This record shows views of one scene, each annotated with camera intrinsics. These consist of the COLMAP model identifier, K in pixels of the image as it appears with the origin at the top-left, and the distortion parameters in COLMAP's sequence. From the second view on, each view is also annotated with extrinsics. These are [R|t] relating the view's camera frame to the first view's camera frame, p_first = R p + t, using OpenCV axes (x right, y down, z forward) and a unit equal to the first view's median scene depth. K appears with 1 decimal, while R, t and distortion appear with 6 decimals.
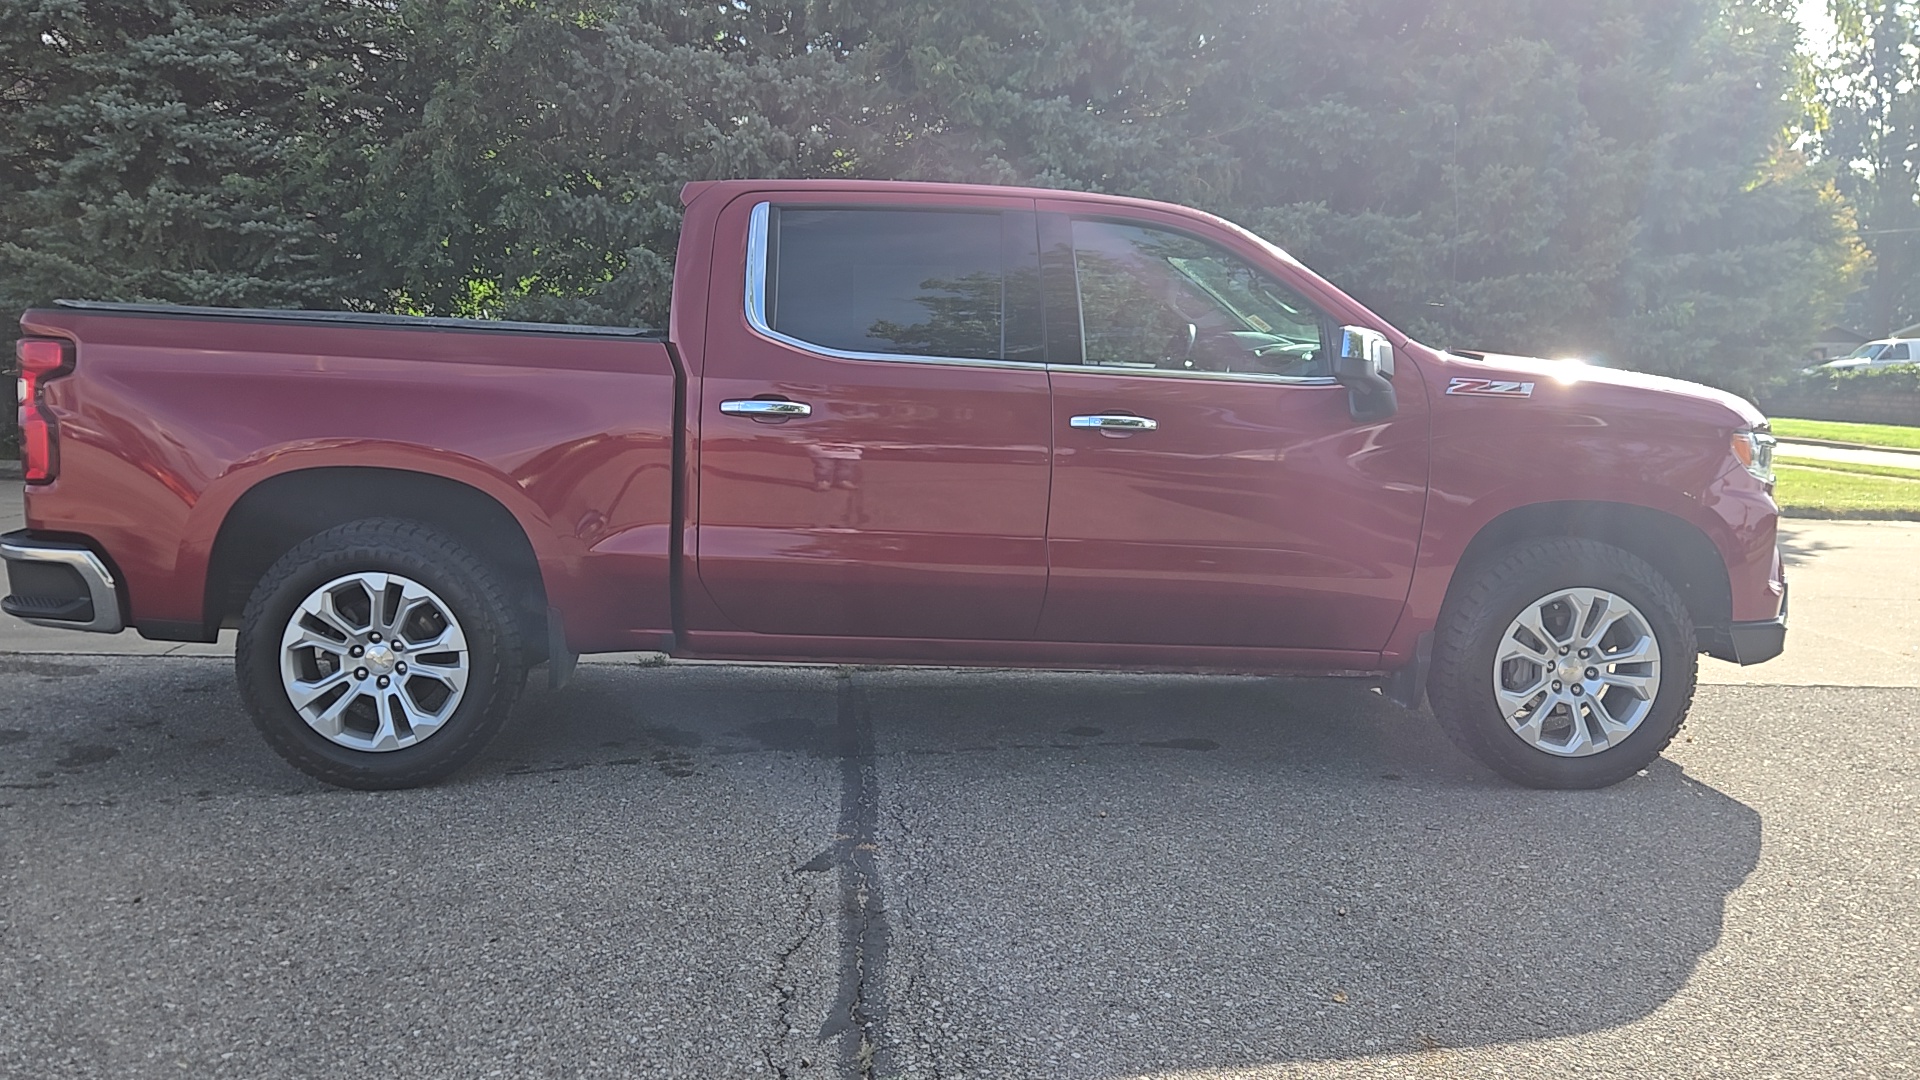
lens RADIAL K [[1597.7, 0, 953.7], [0, 1597.7, 537.0], [0, 0, 1]] dist [0.016848, -0.006413]
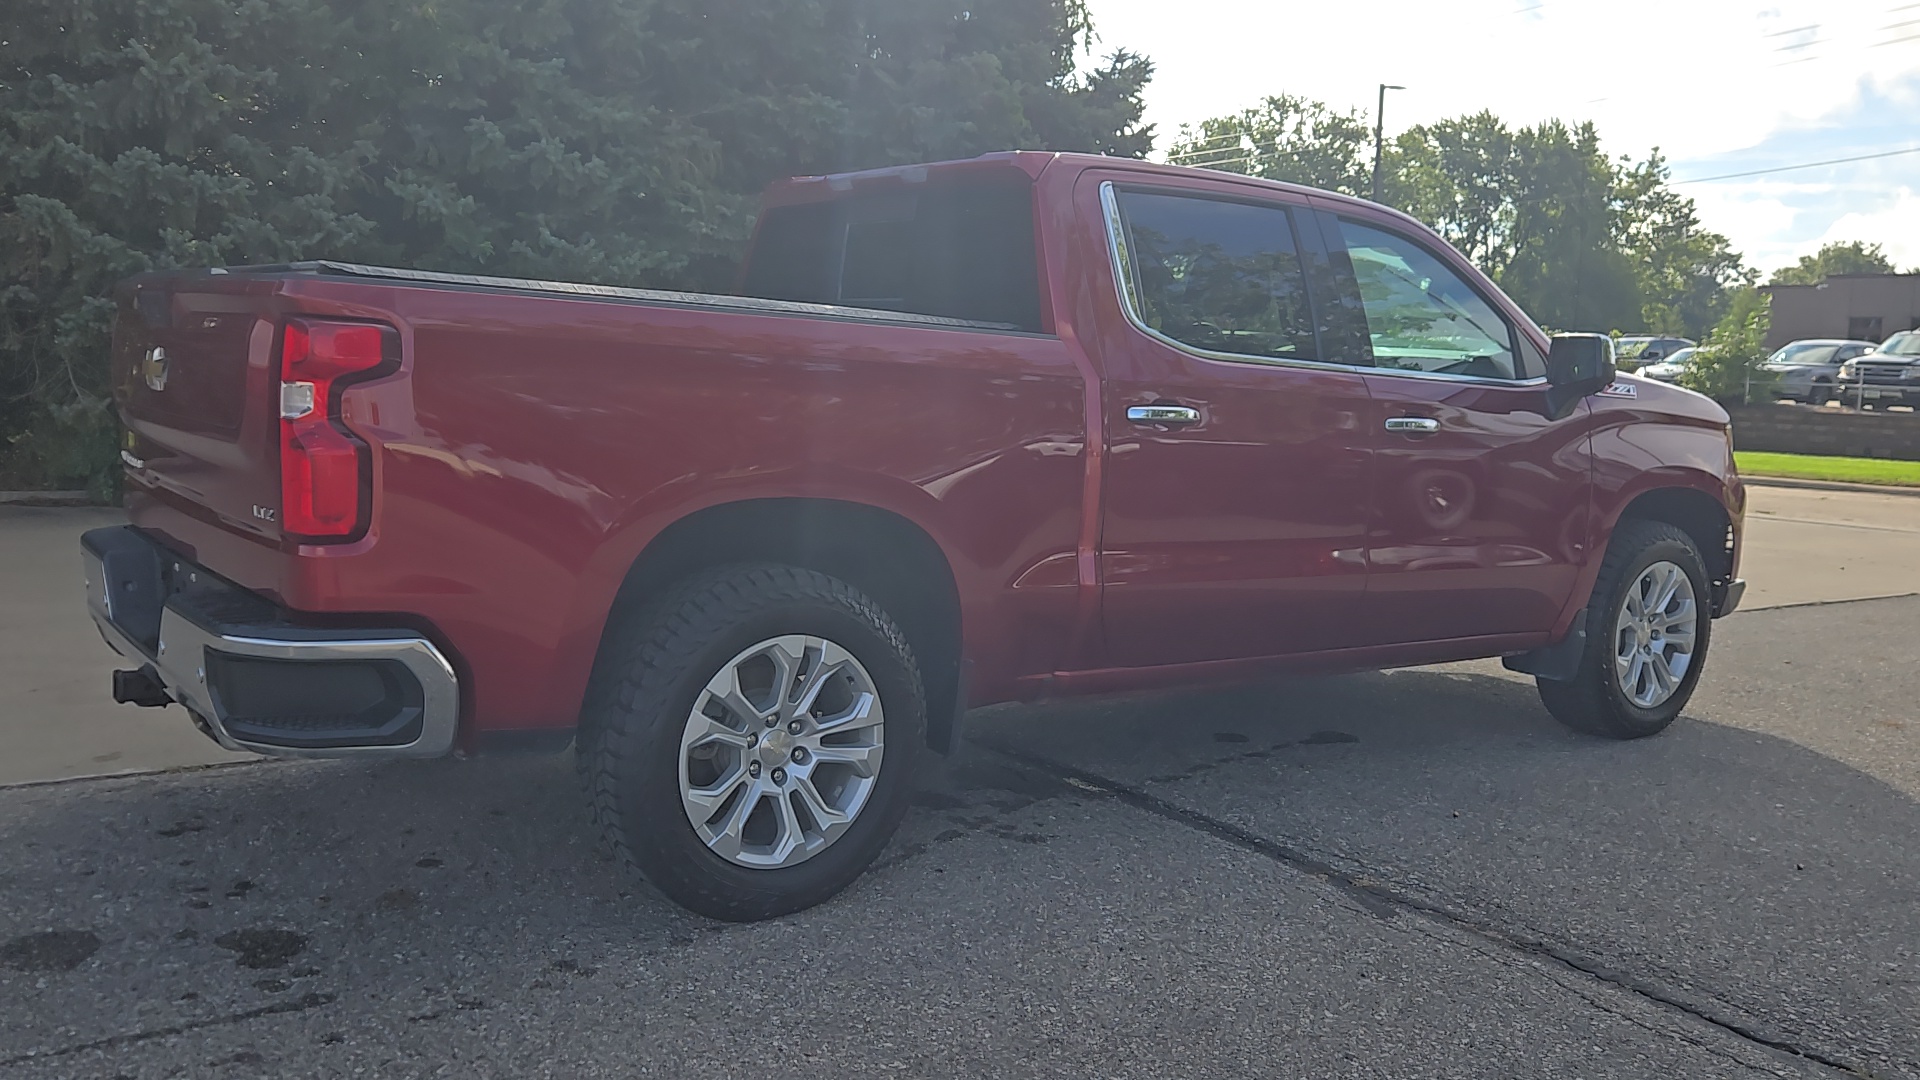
lens RADIAL K [[1597.7, 0, 953.7], [0, 1597.7, 537.0], [0, 0, 1]] dist [0.016848, -0.006413]
pose [[0.845567, -0.050599, 0.531465, -0.688377], [0.045502, 0.998707, 0.022689, -0.037689], [-0.531926, 0.004997, 0.846776, 0.306151]]
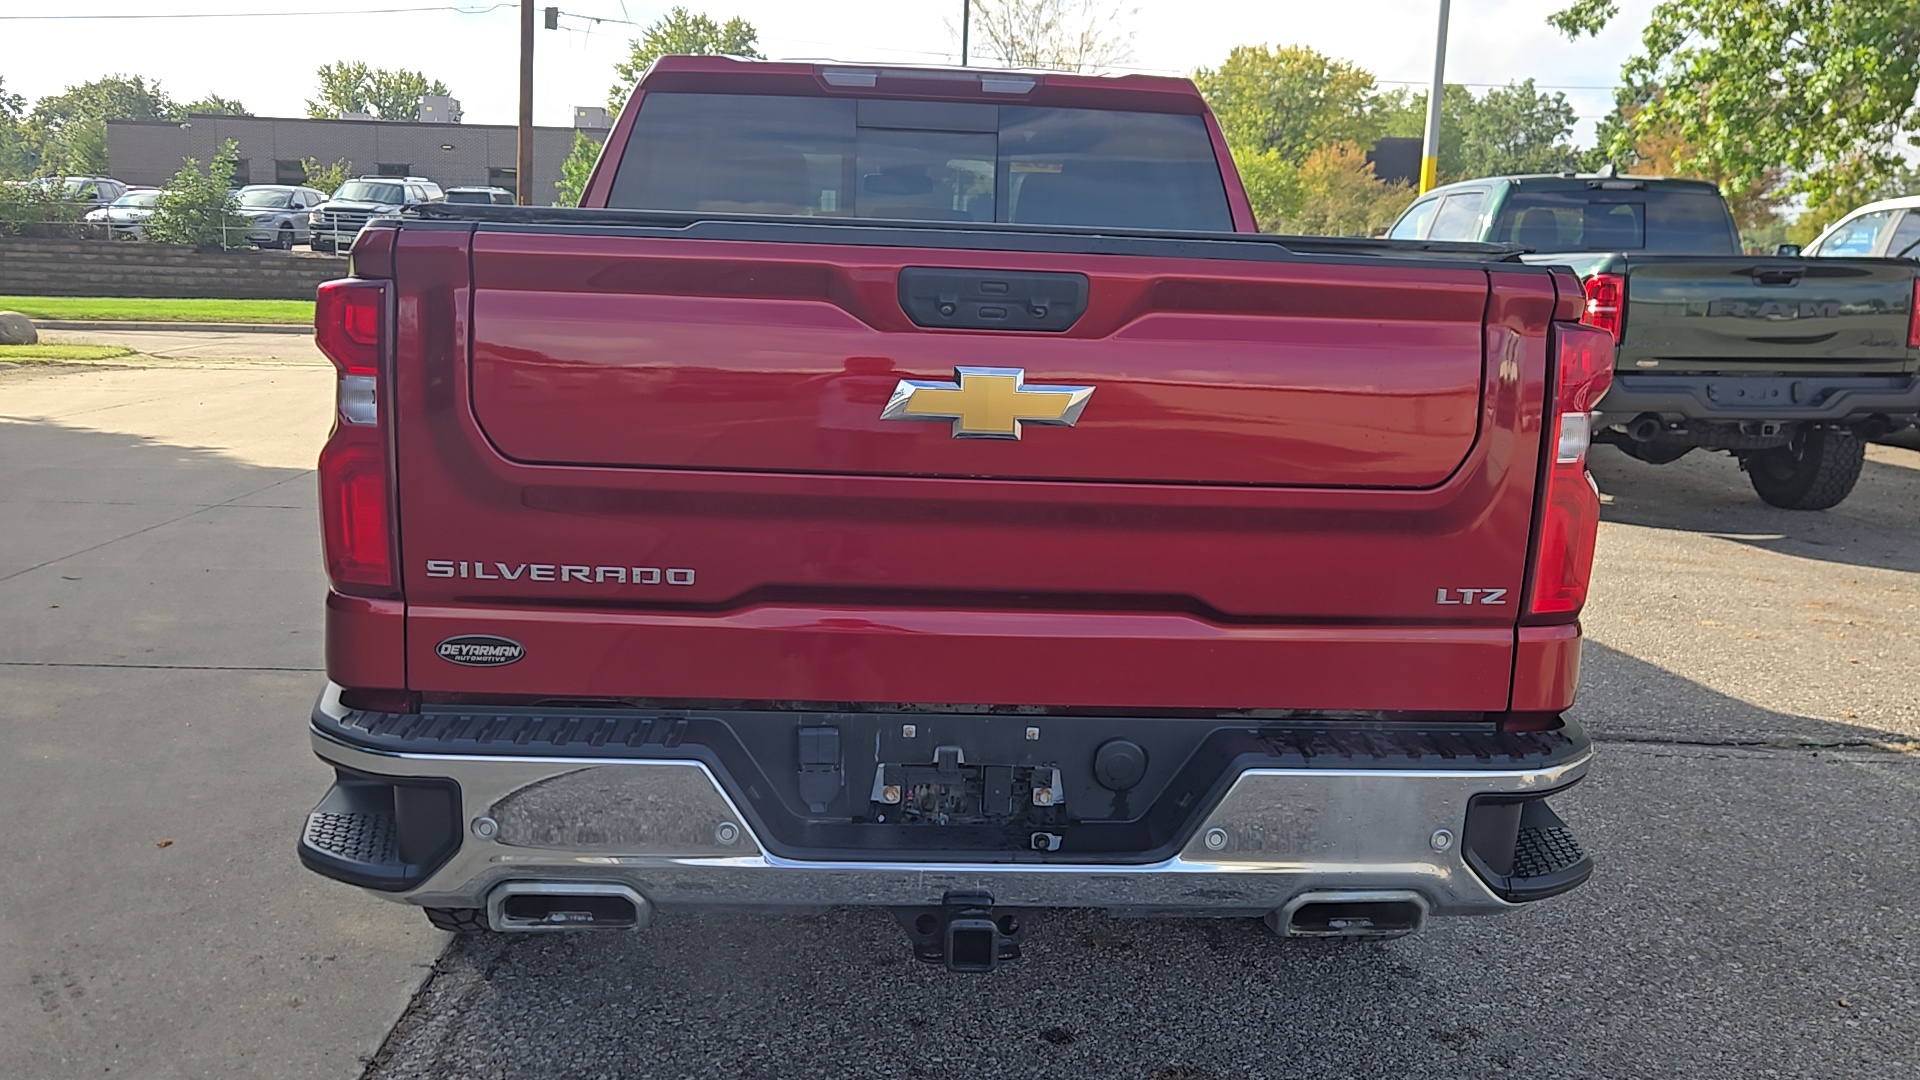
lens RADIAL K [[1597.7, 0, 953.7], [0, 1597.7, 537.0], [0, 0, 1]] dist [0.016848, -0.006413]
pose [[0.015933, -0.197301, 0.980214, -1.042907], [0.088574, 0.976762, 0.195166, -0.169439], [-0.995942, 0.083712, 0.033038, 1.151708]]
